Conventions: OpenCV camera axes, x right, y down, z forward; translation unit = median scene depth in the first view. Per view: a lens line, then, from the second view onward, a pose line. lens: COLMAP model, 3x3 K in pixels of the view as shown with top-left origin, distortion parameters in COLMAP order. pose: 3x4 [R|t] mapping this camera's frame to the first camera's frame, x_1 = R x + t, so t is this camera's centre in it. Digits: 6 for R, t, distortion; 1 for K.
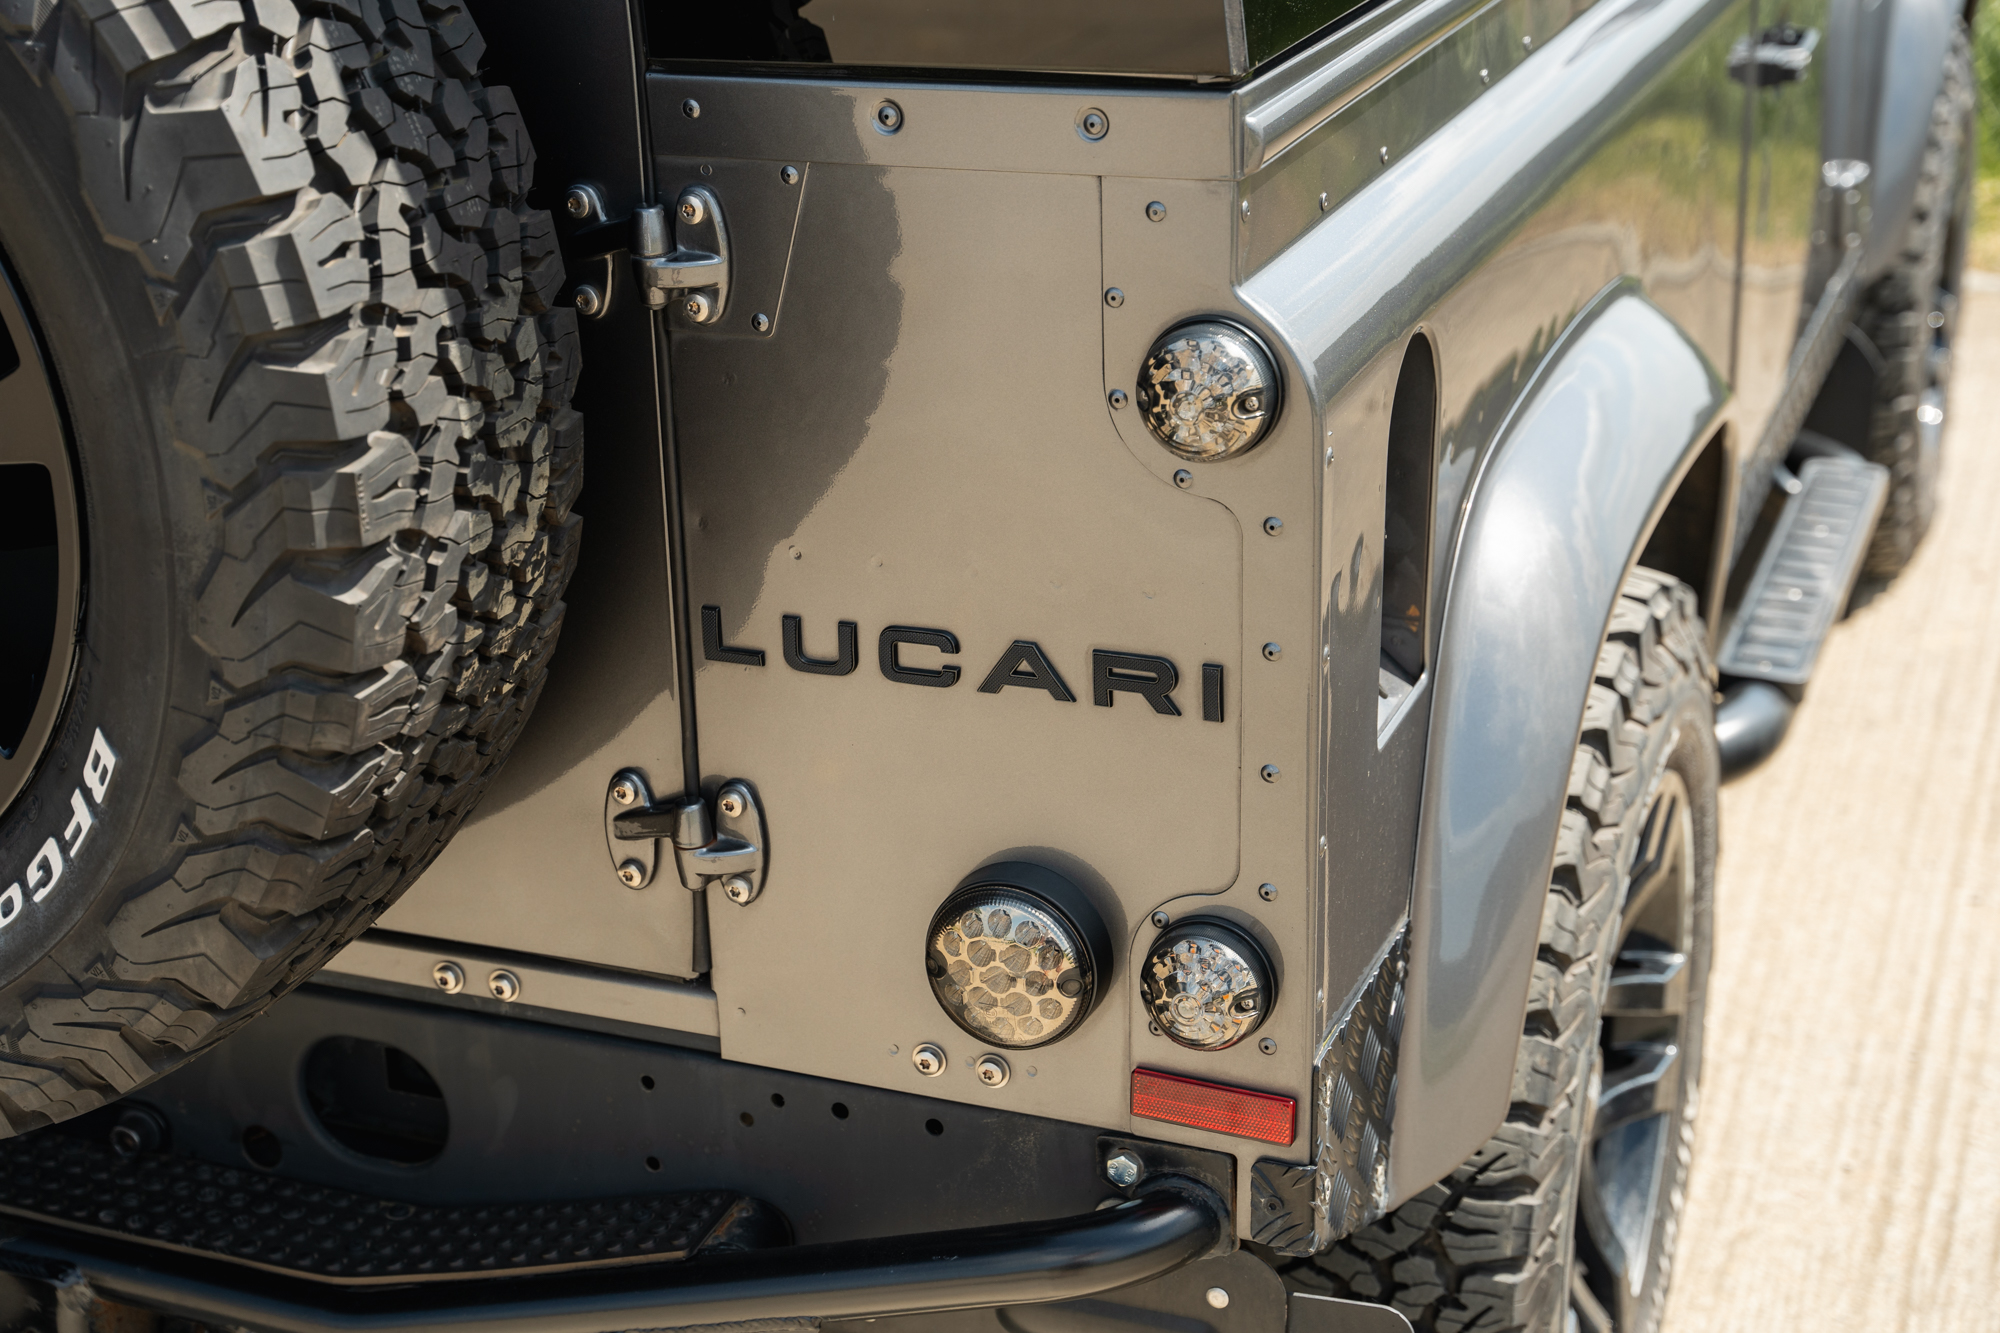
lens RADIAL K [[3023.6, 0, 986.4], [0, 3023.6, 687.0], [0, 0, 1]] dist [-0.016418, -0.057425]
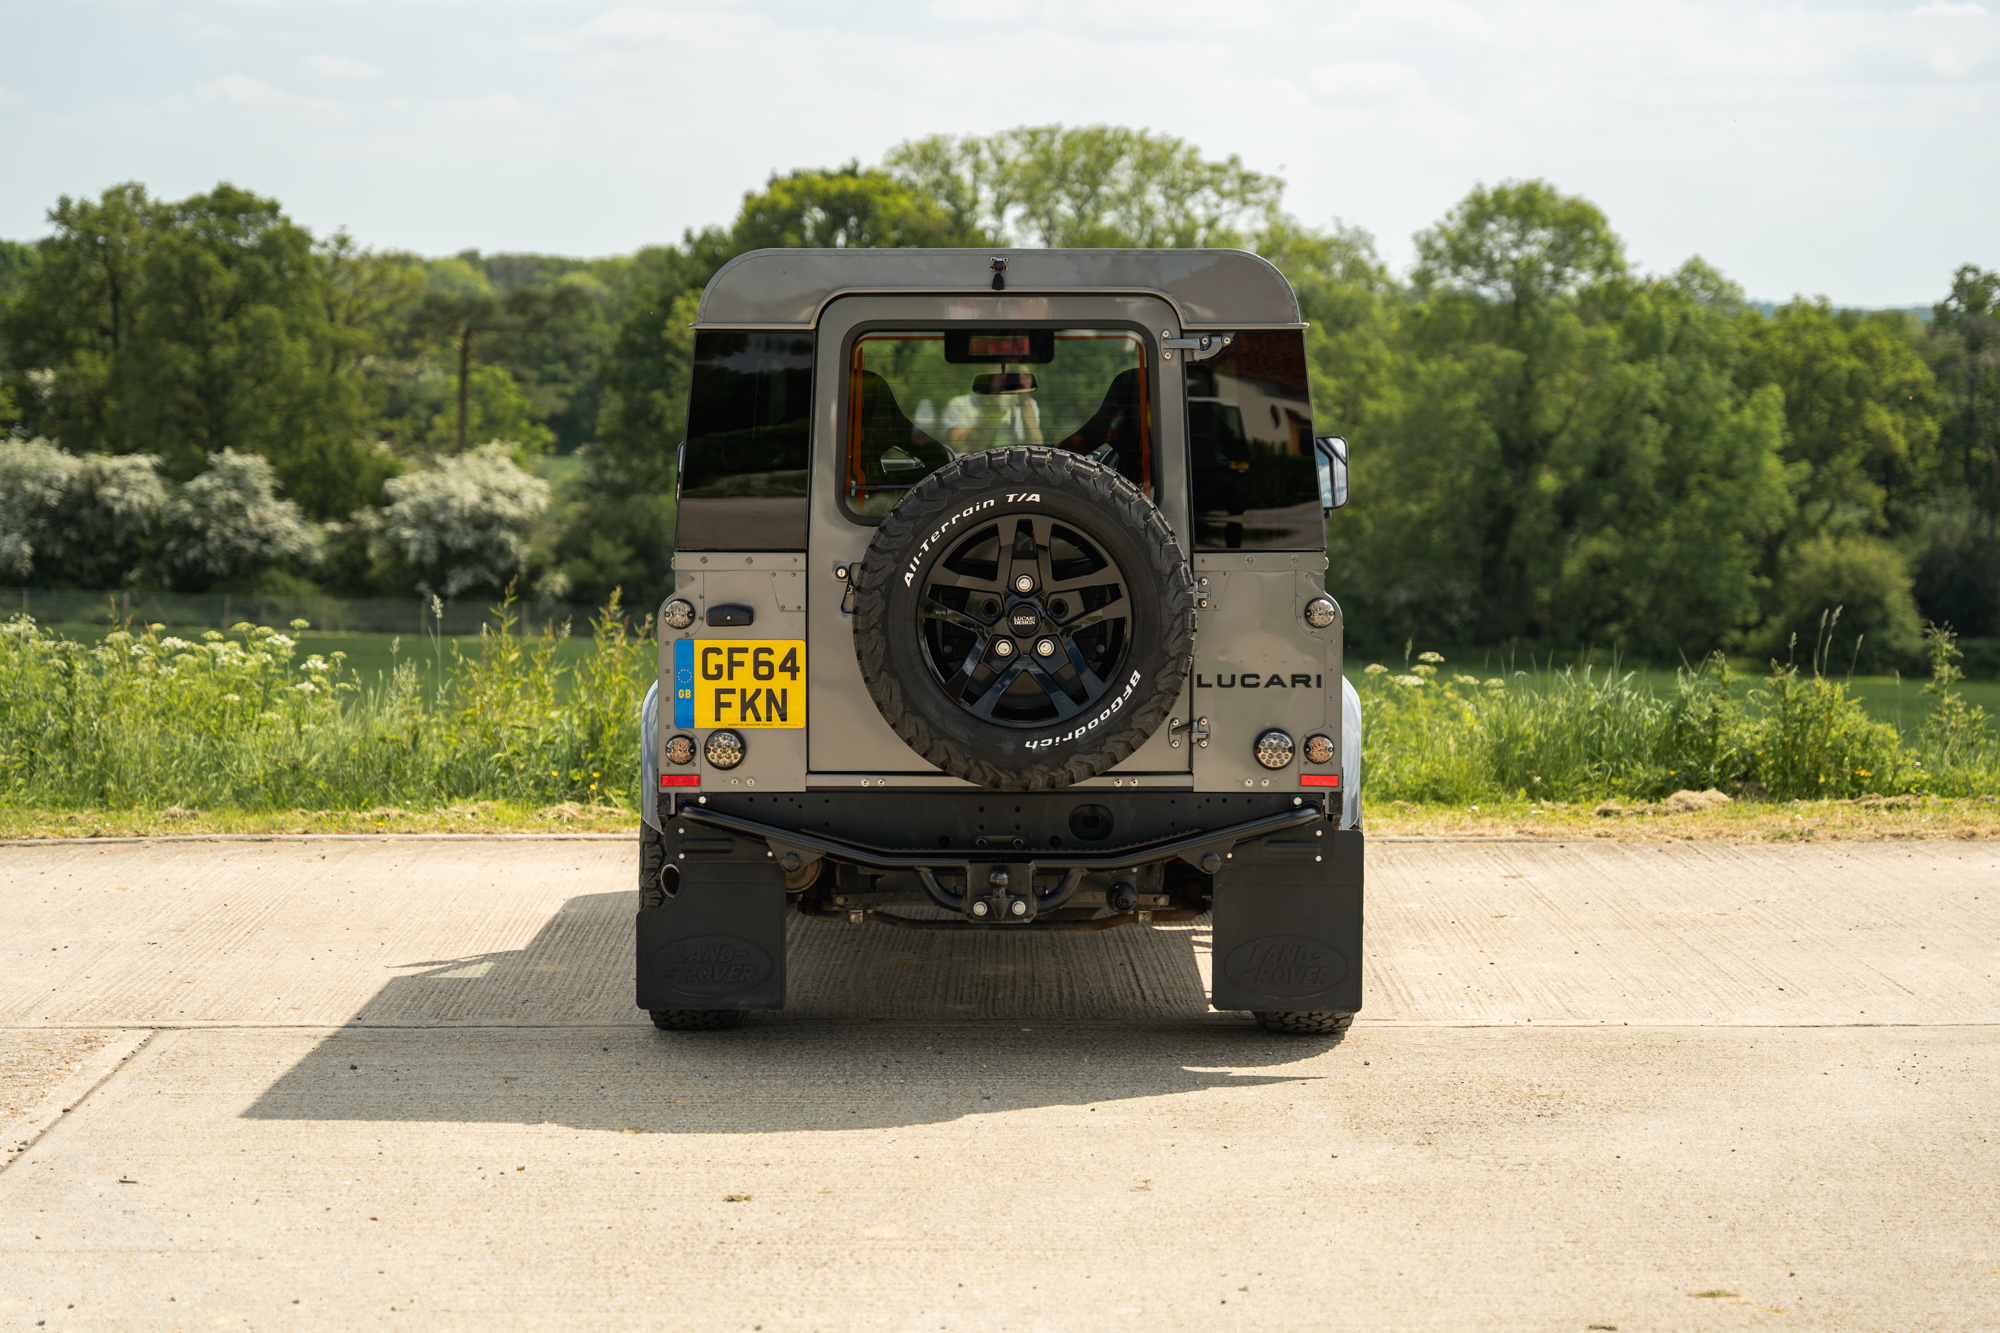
lens RADIAL K [[3965.1, 0, 999.9], [0, 3965.1, 662.2], [0, 0, 1]] dist [-0.030677, -0.120567]
pose [[0.932243, 0.002157, 0.361828, -2.754671], [0.109522, 0.951391, -0.287854, 1.782841], [-0.344861, 0.307977, 0.886691, -4.518893]]
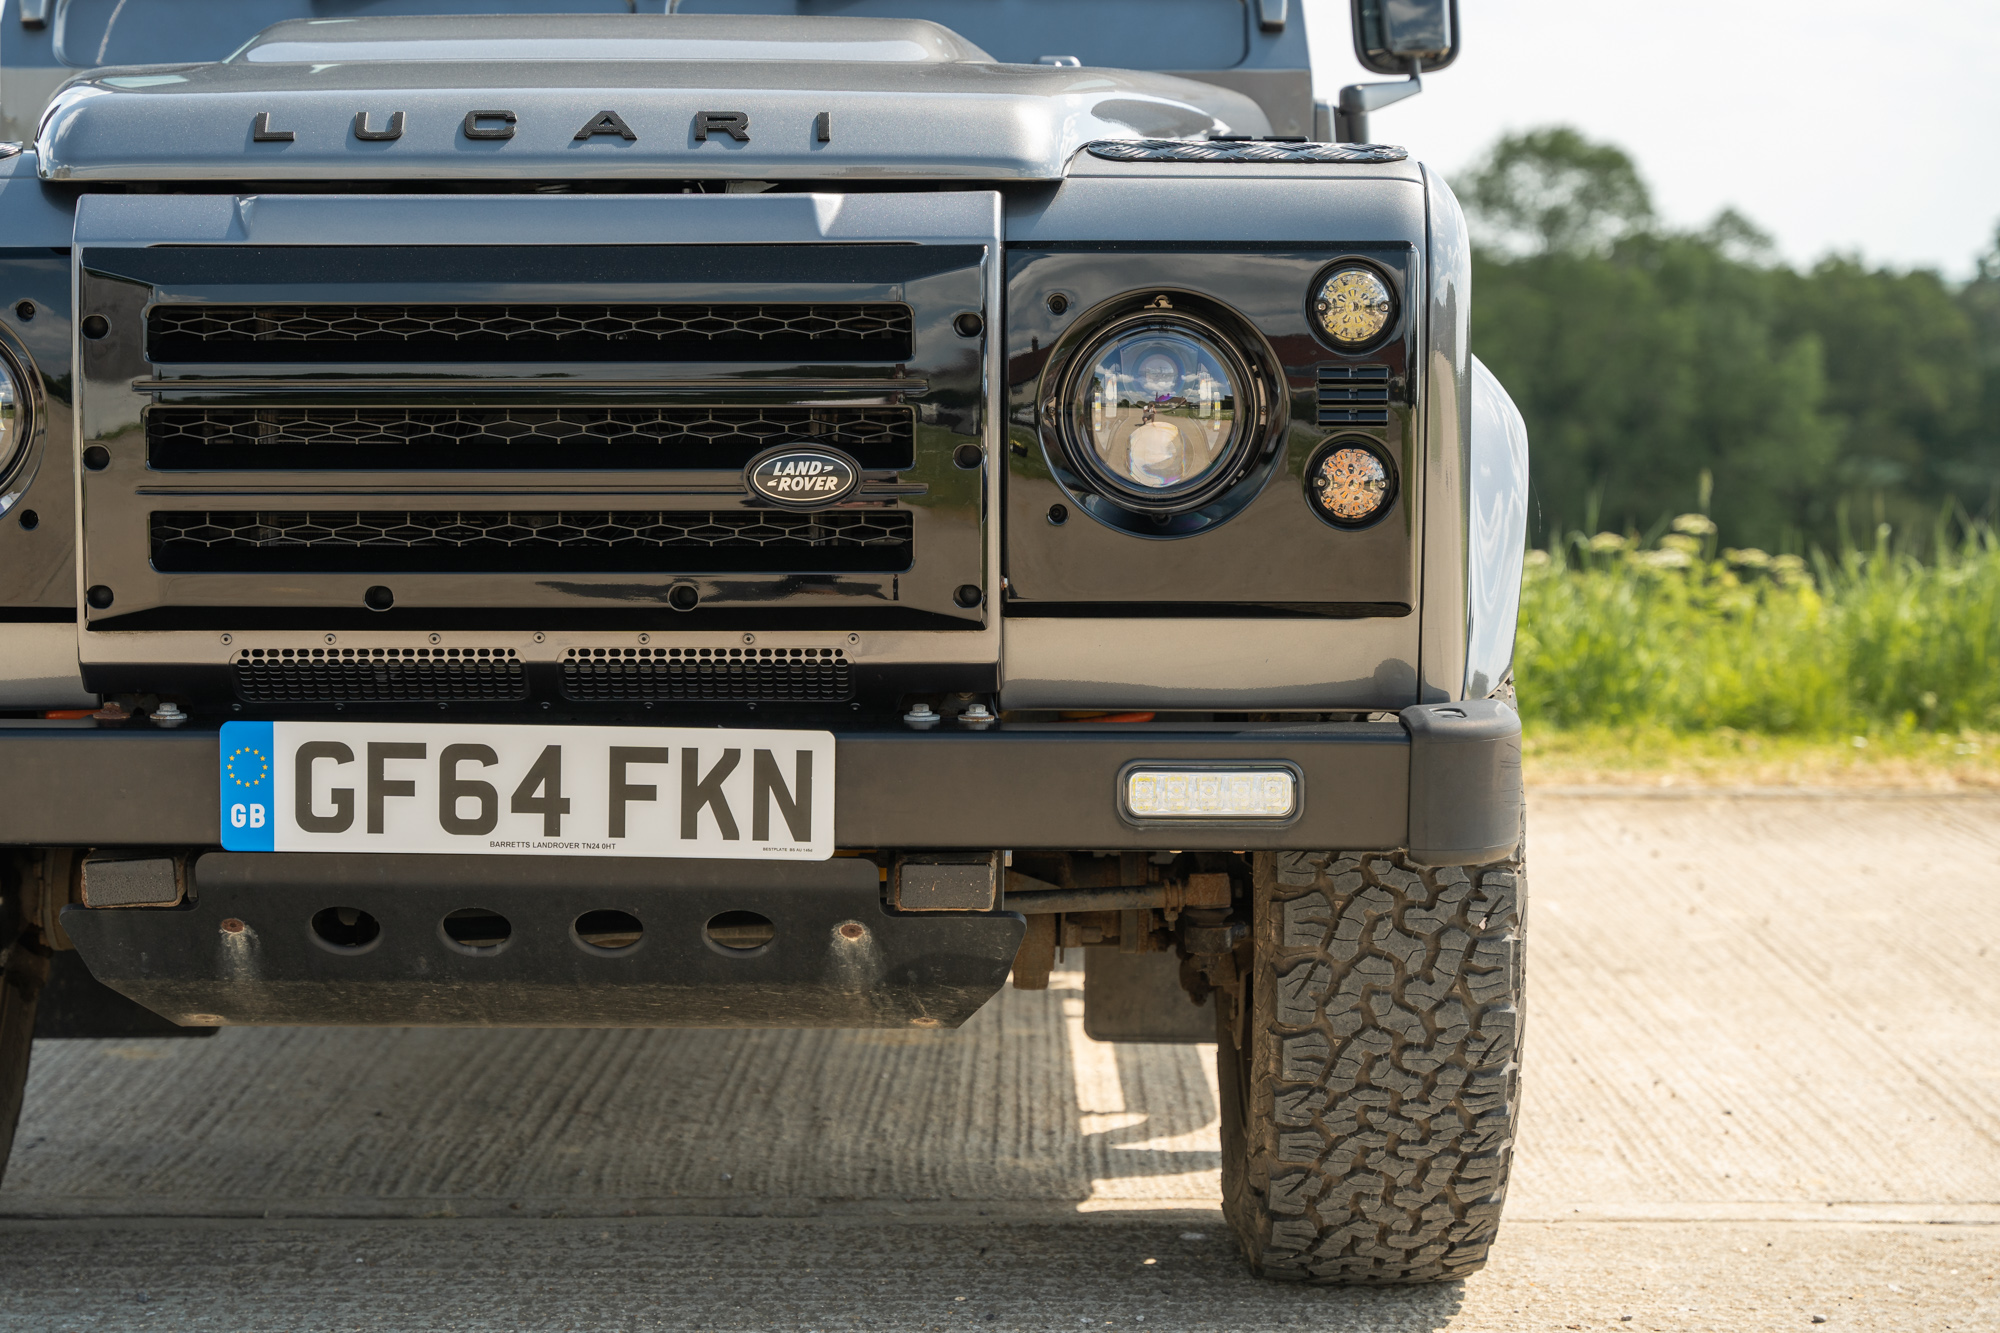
lens RADIAL K [[3985.1, 0, 978.7], [0, 3985.1, 700.7], [0, 0, 1]] dist [-0.030258, -0.115388]
pose [[0.934362, -0.000278, 0.356326, -1.377162], [0.103631, 0.956986, -0.270994, 0.800362], [-0.340924, 0.290133, 0.894200, -0.834066]]
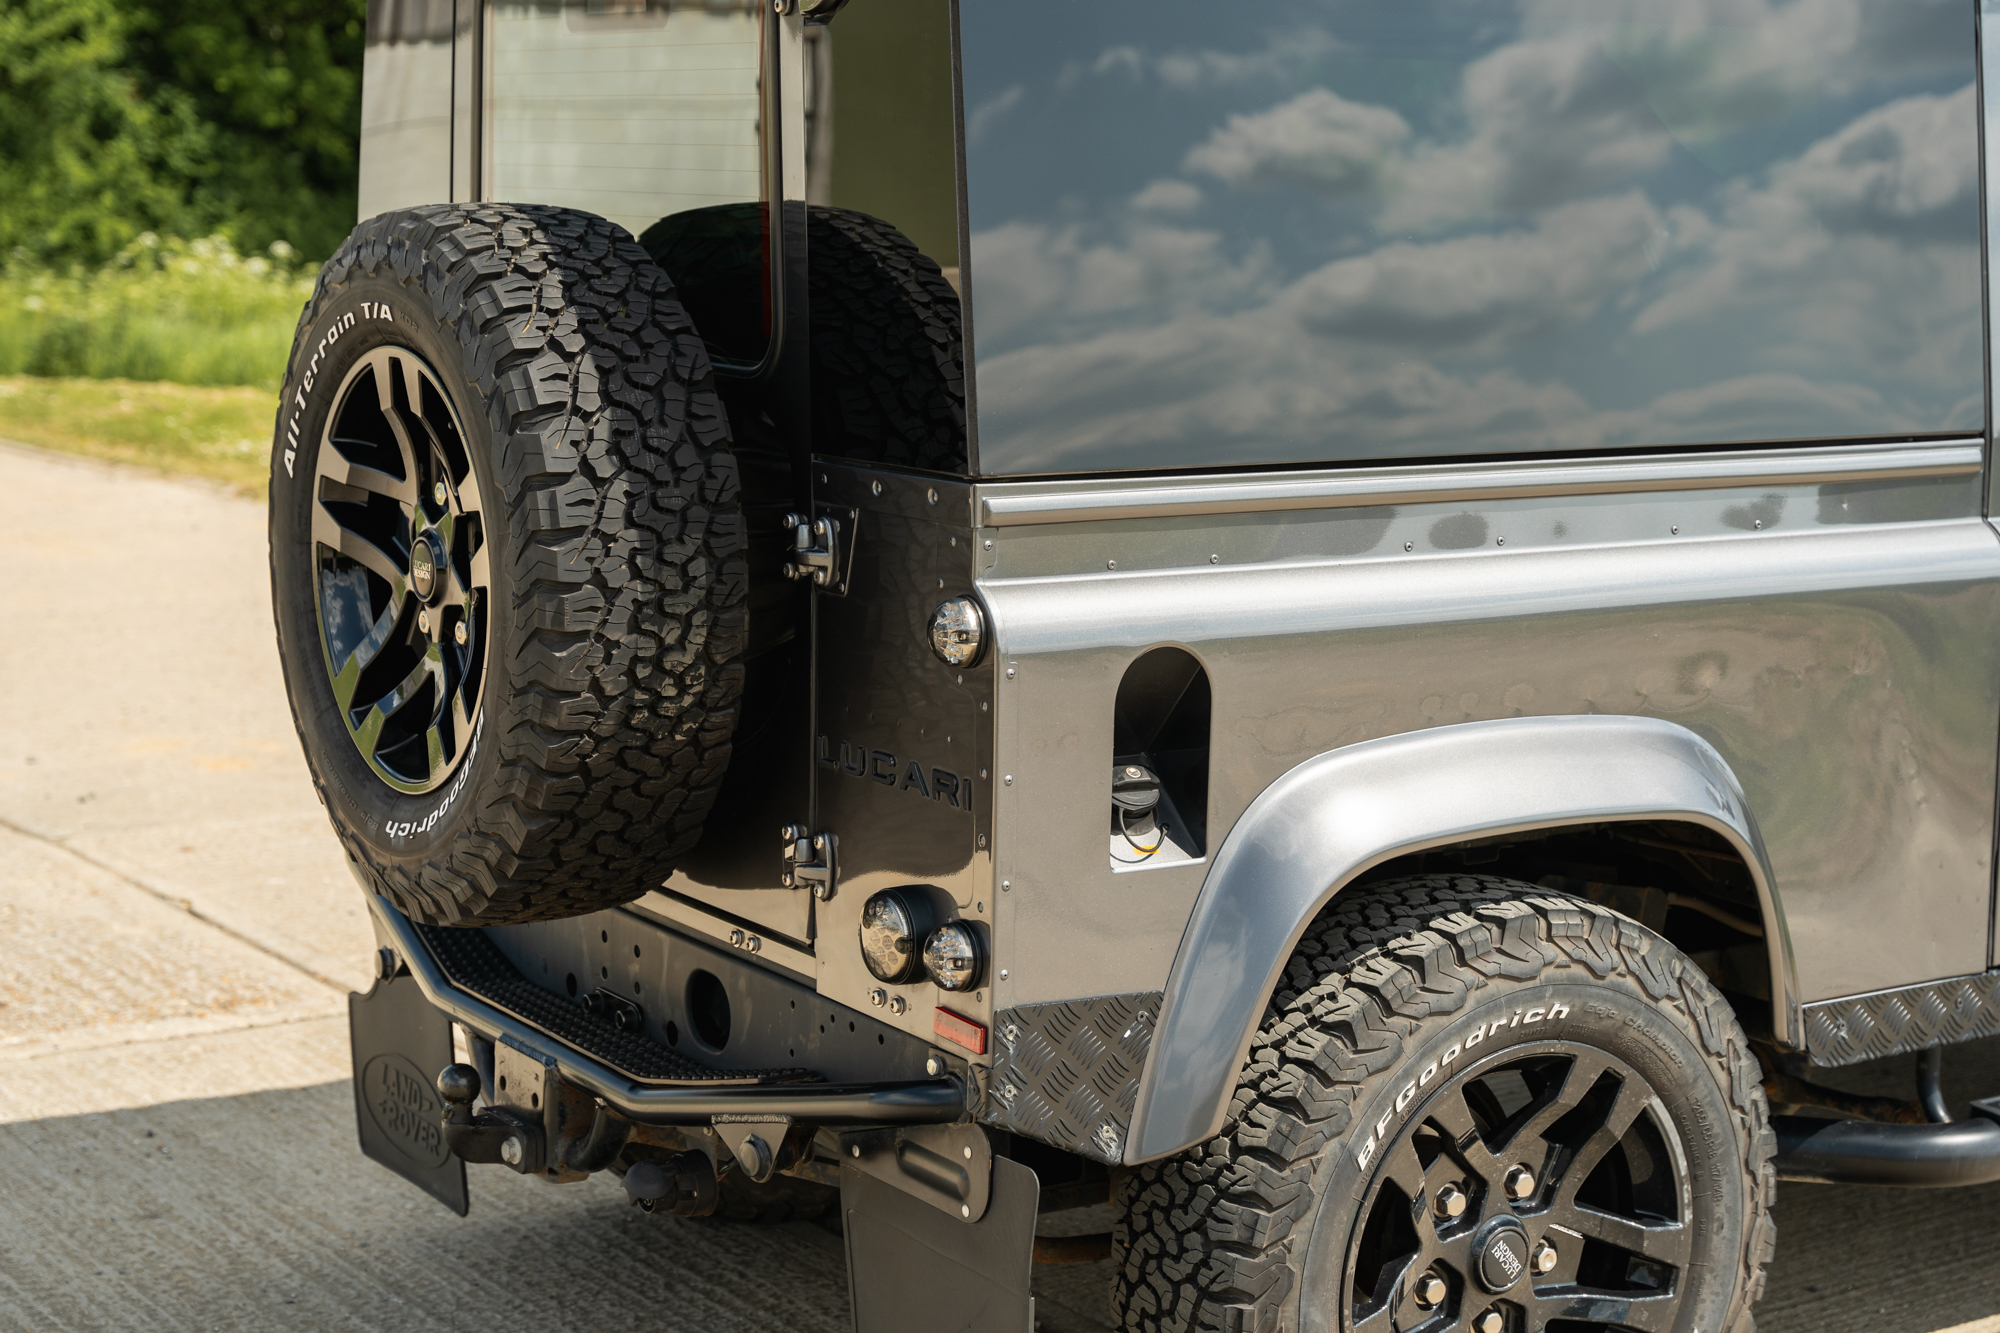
lens RADIAL K [[3501.7, 0, 997.6], [0, 3501.7, 665.1], [0, 0, 1]] dist [-0.040701, 0.030545]
pose [[0.811715, 0.125074, -0.570505, 1.437712], [-0.246804, 0.958759, -0.140960, 0.246968], [0.529346, 0.255222, 0.809107, -0.866036]]
